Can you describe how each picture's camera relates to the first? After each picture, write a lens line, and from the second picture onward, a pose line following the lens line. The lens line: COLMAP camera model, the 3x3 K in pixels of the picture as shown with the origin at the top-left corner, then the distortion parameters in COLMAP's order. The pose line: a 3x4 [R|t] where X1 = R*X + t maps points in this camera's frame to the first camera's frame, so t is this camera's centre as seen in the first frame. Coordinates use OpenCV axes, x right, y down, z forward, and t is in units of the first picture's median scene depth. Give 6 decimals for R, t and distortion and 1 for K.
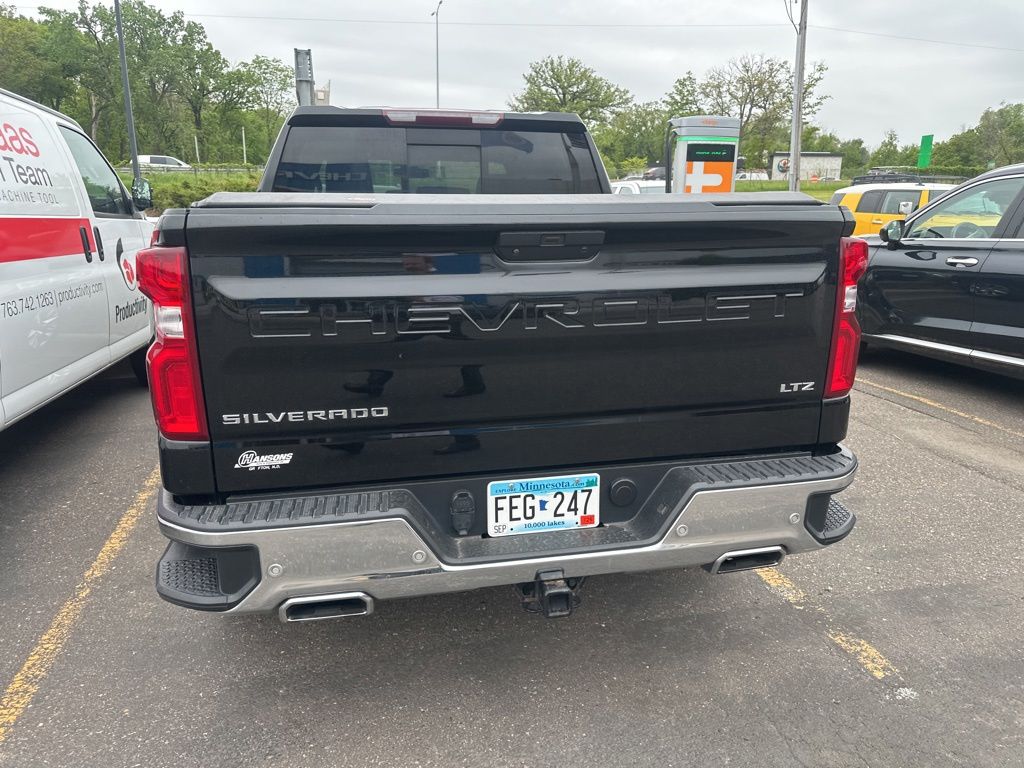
lens RADIAL K [[723.7, 0, 512.8], [0, 723.7, 377.0], [0, 0, 1]] dist [0.032166, -0.032860]
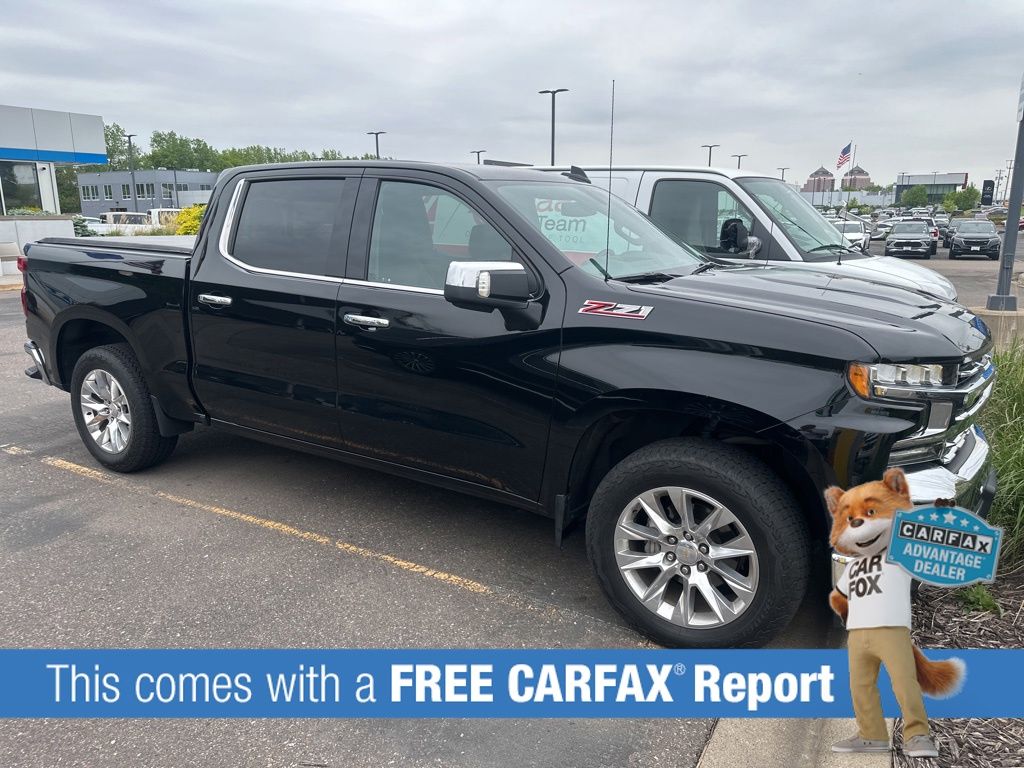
lens RADIAL K [[718.8, 0, 502.0], [0, 718.8, 388.5], [0, 0, 1]] dist [0.033860, -0.039202]
pose [[-0.701158, 0.166232, -0.693357, 1.172729], [-0.153732, 0.914324, 0.374670, -1.047243], [0.696235, 0.369294, -0.615531, 4.054571]]
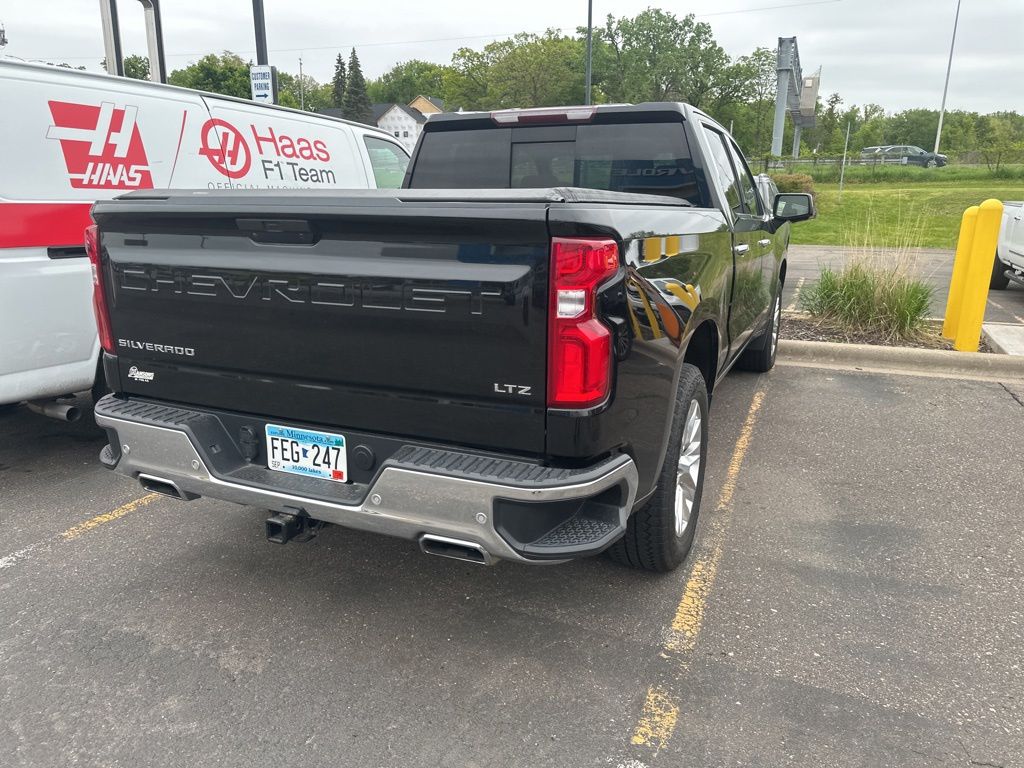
lens RADIAL K [[730.0, 0, 514.7], [0, 730.0, 376.7], [0, 0, 1]] dist [0.007706, -0.003679]
pose [[0.810008, 0.143763, -0.568523, 0.961889], [-0.139181, 0.988913, 0.051768, -0.054095], [0.569662, 0.037195, 0.821037, 0.209983]]
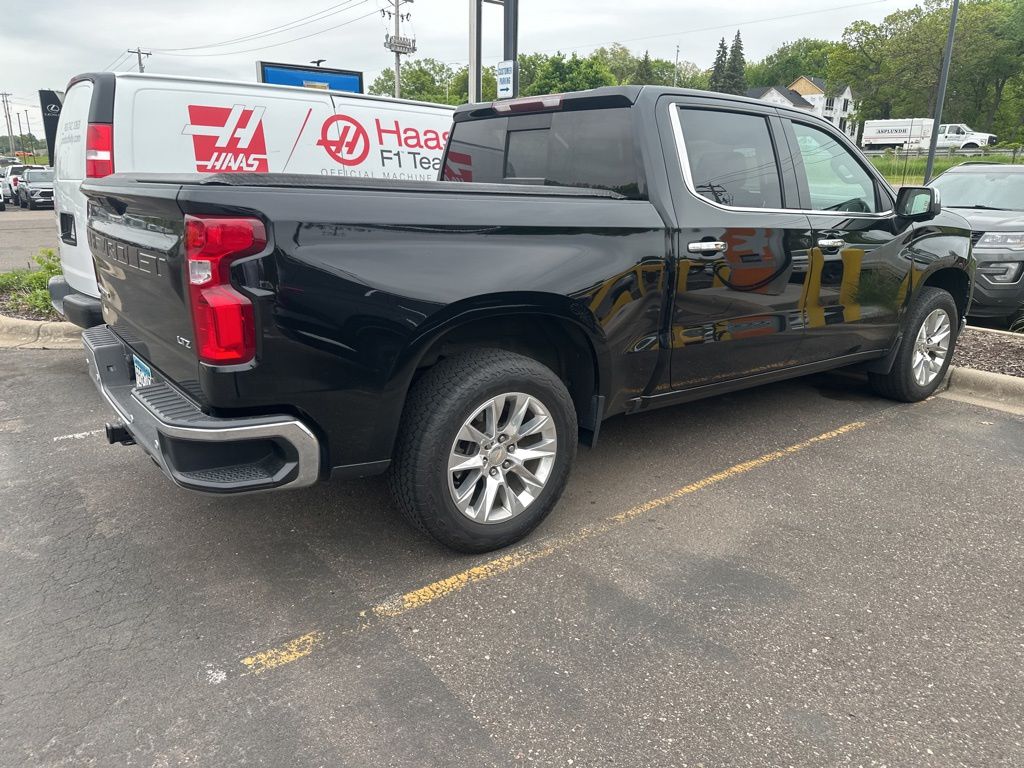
lens RADIAL K [[718.8, 0, 502.0], [0, 718.8, 388.5], [0, 0, 1]] dist [0.033860, -0.039202]
pose [[0.435374, 0.258773, -0.862256, 1.661057], [-0.226951, 0.958411, 0.173037, -0.236074], [0.871173, 0.120354, 0.475996, 0.921282]]
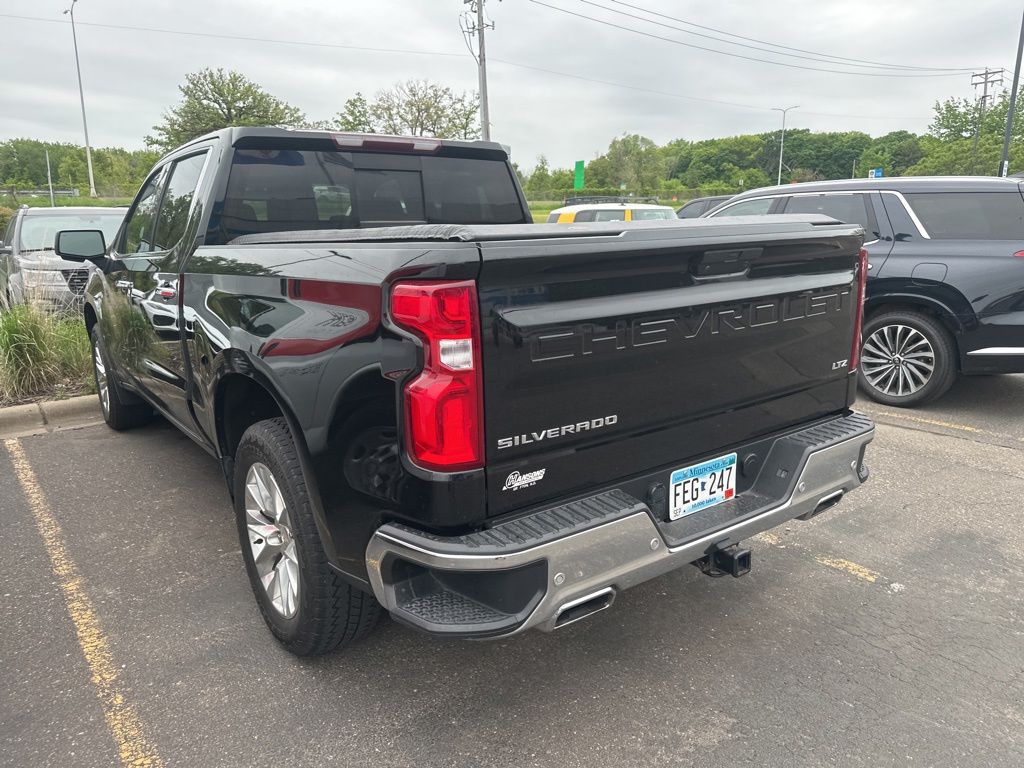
lens RADIAL K [[729.2, 0, 512.0], [0, 729.2, 384.0], [0, 0, 1]] dist [0.050993, -0.062075]
pose [[0.914135, -0.105718, 0.391383, -0.669571], [0.113220, 0.993562, 0.003933, -0.024639], [-0.389279, 0.040717, 0.920219, 0.032542]]
